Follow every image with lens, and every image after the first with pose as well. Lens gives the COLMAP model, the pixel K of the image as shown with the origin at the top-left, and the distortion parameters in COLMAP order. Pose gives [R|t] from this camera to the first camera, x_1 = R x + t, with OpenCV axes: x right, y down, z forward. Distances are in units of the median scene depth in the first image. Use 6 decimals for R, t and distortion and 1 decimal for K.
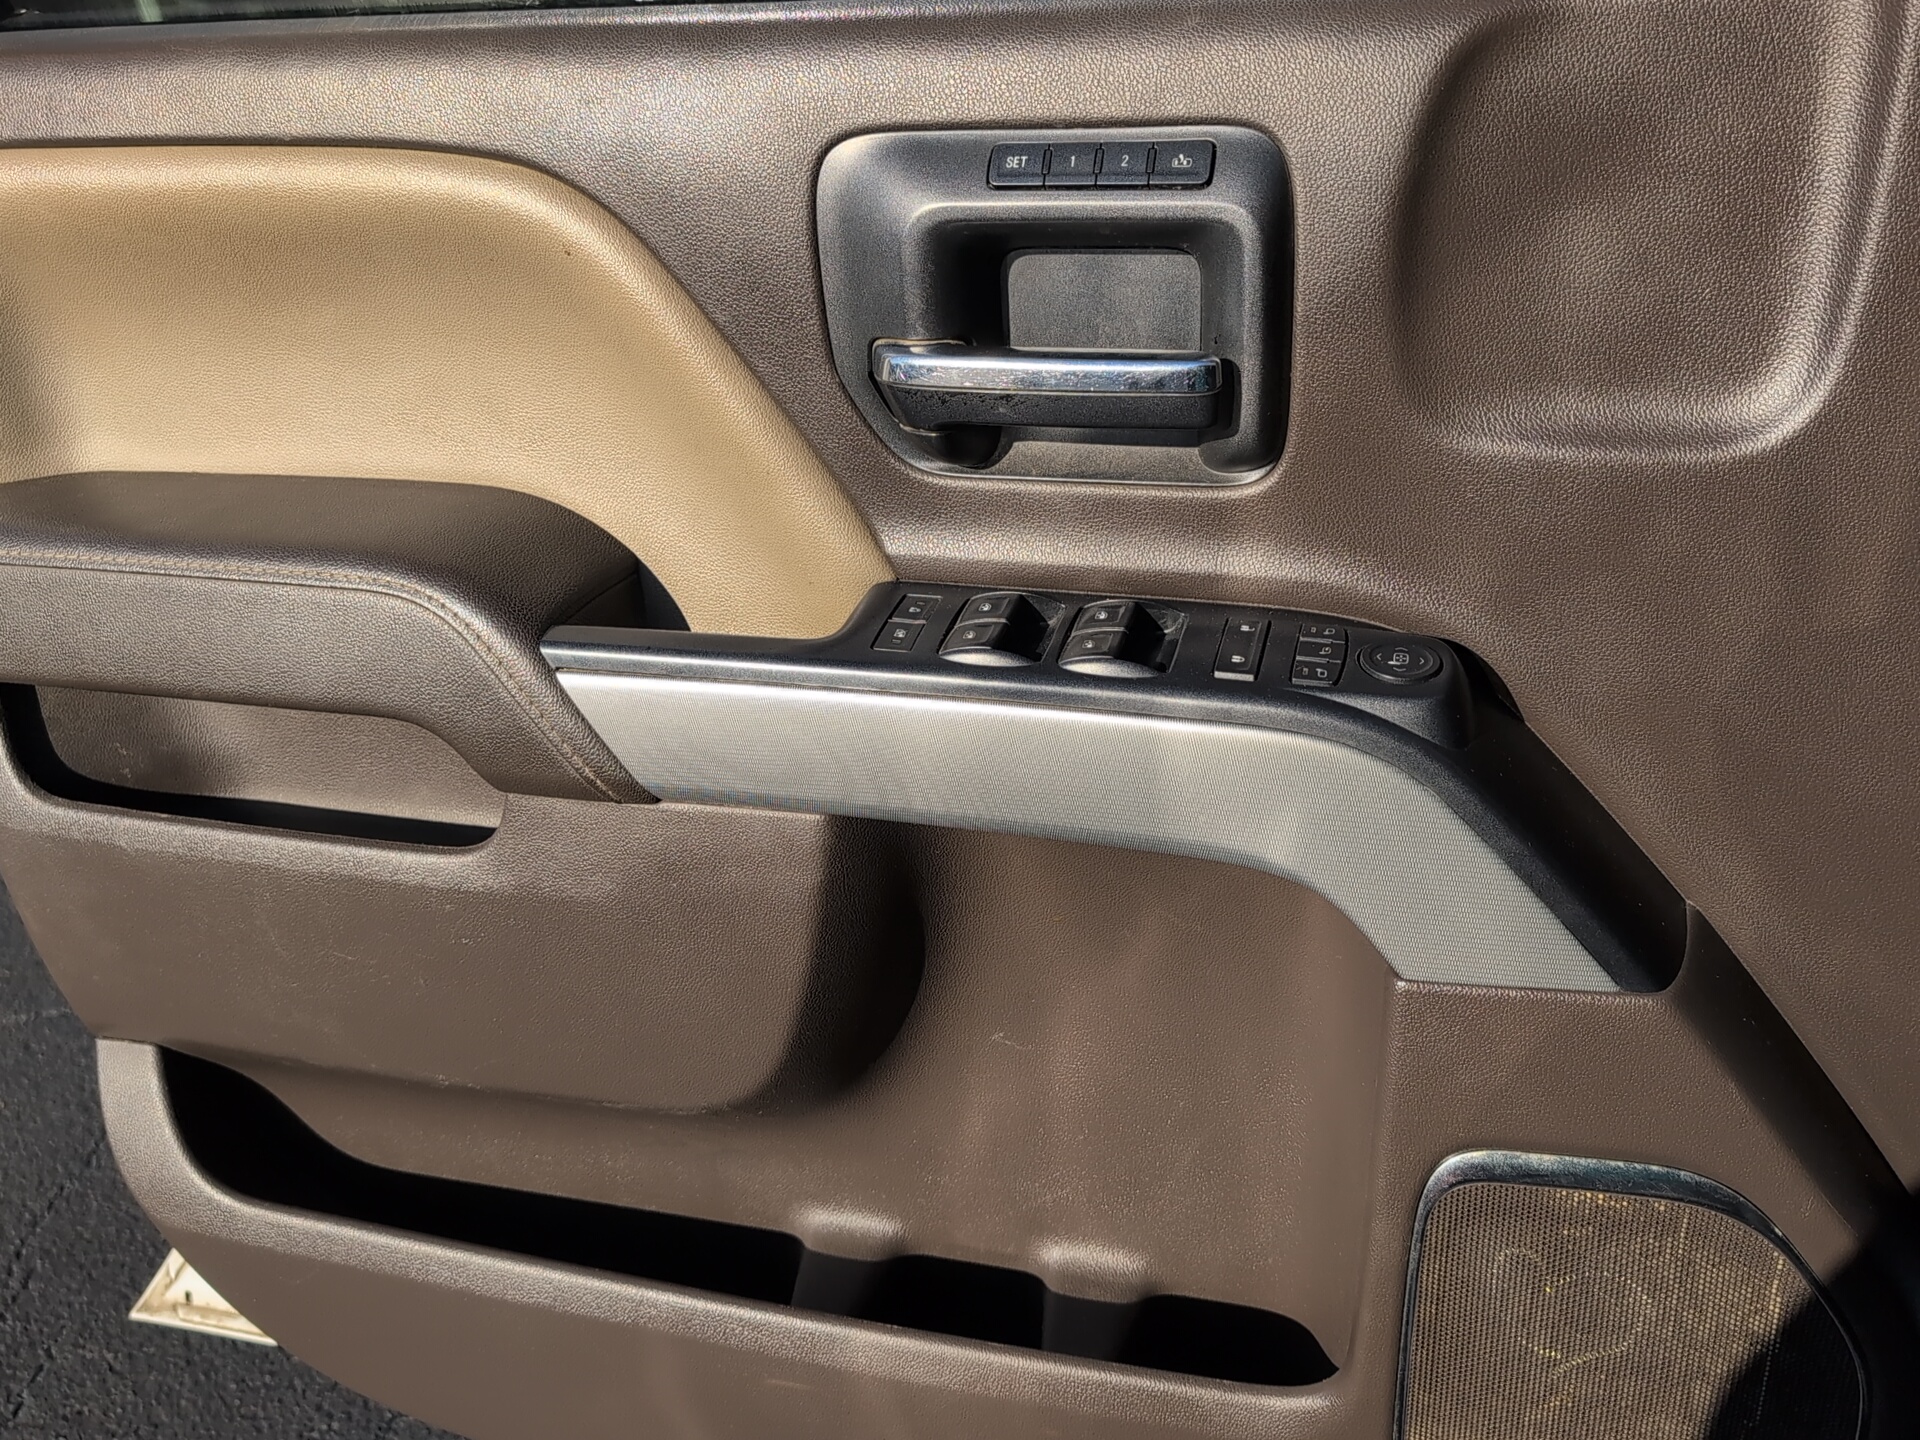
lens RADIAL K [[1658.1, 0, 960.0], [0, 1658.1, 720.0], [0, 0, 1]] dist [0.059894, -0.150362]
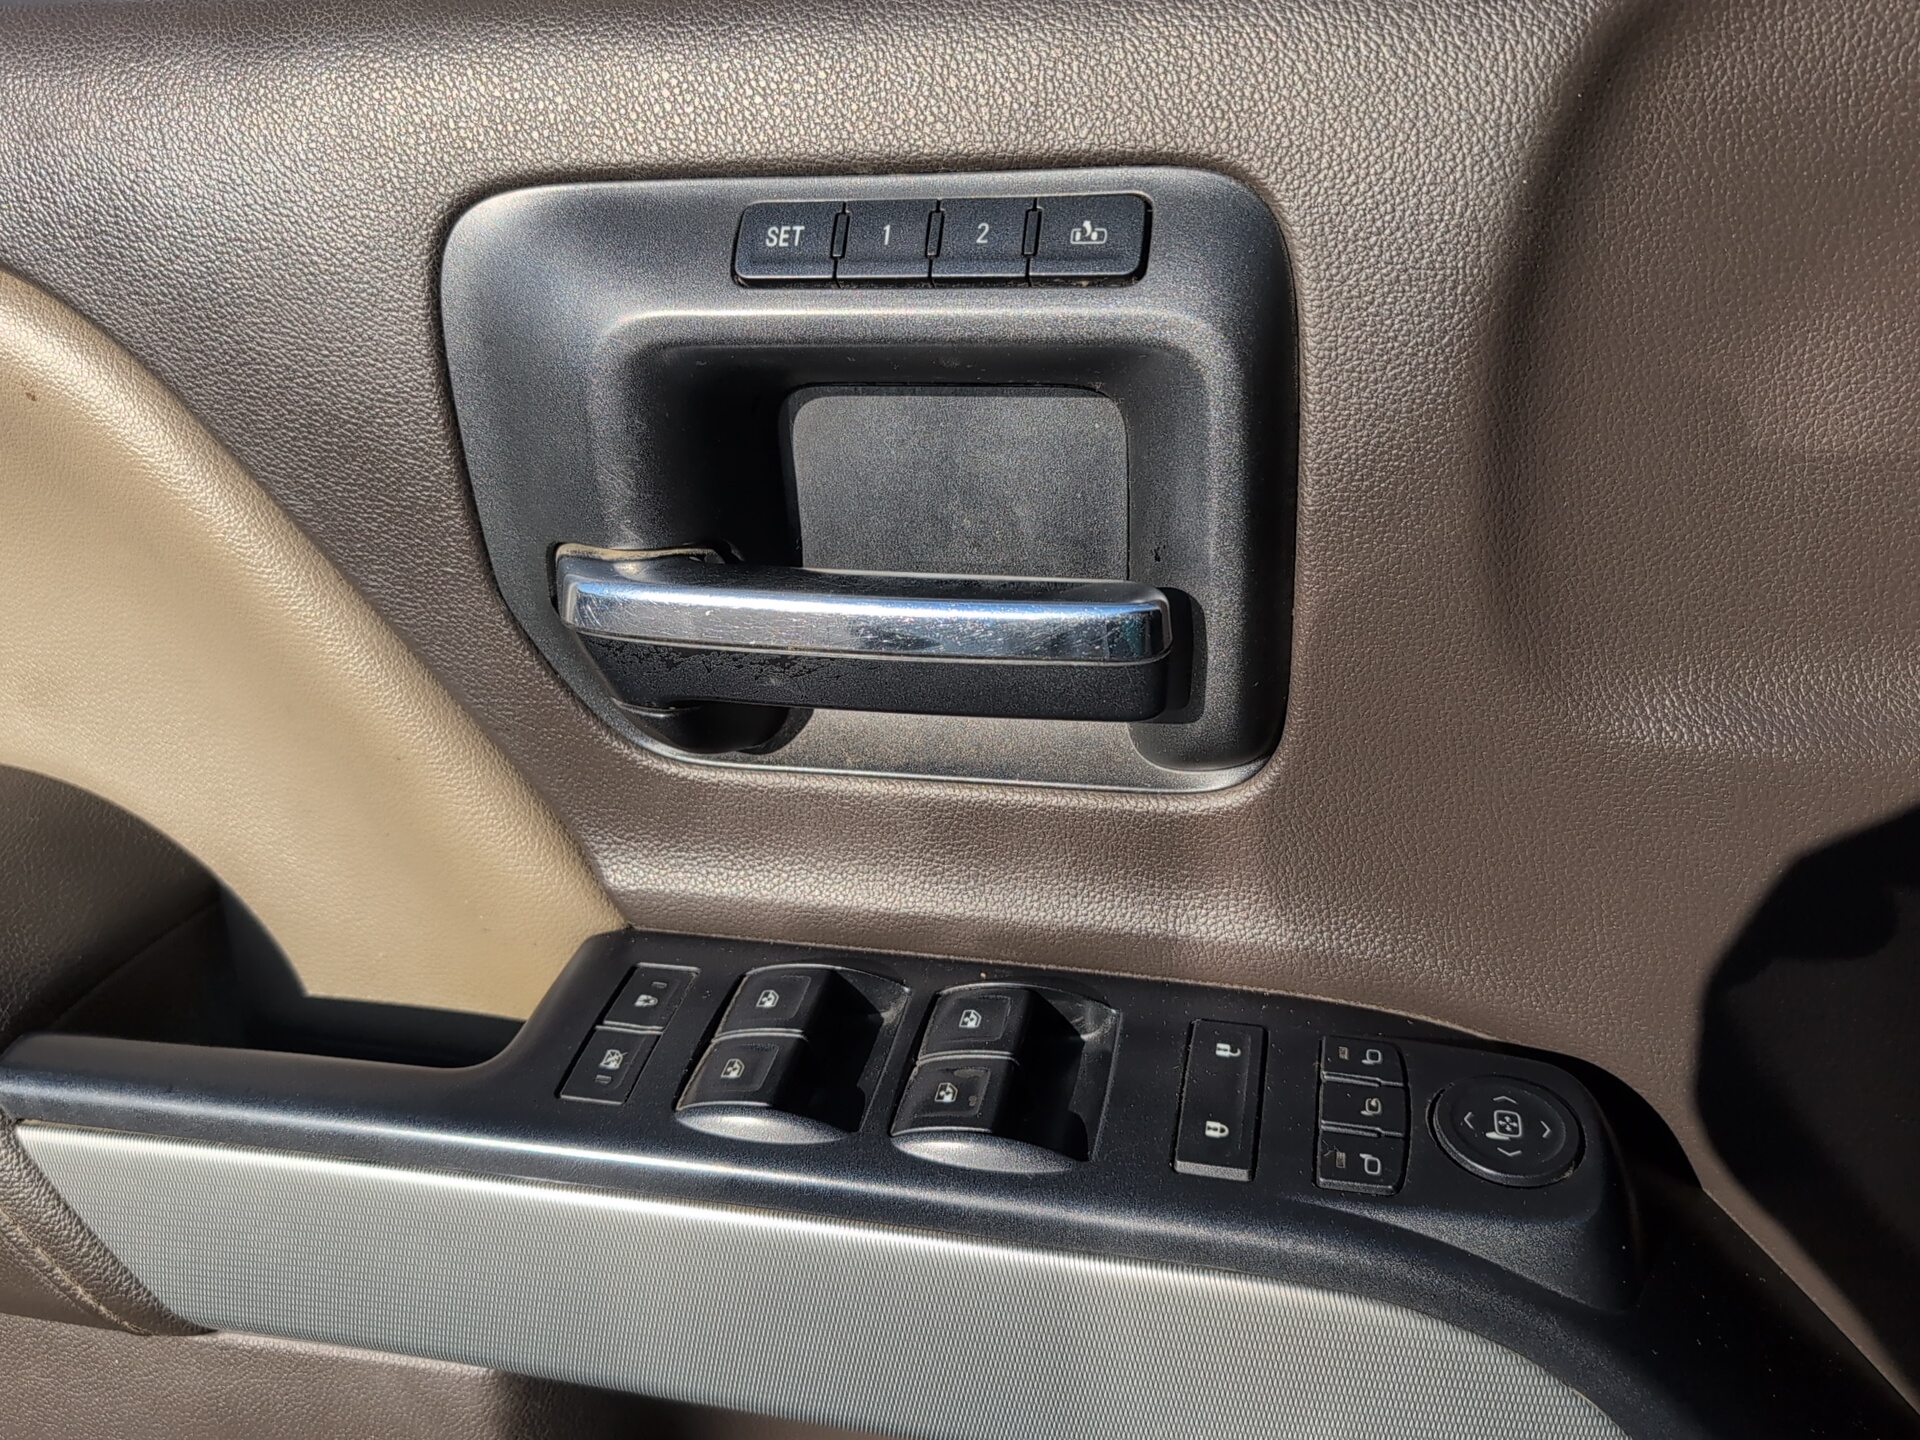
lens RADIAL K [[1658.1, 0, 960.0], [0, 1658.1, 720.0], [0, 0, 1]] dist [0.059894, -0.150362]
pose [[0.998371, -0.021041, 0.053043, 0.056804], [0.023094, 0.998996, -0.038391, -0.150476], [-0.052182, 0.039554, 0.997854, 0.447447]]
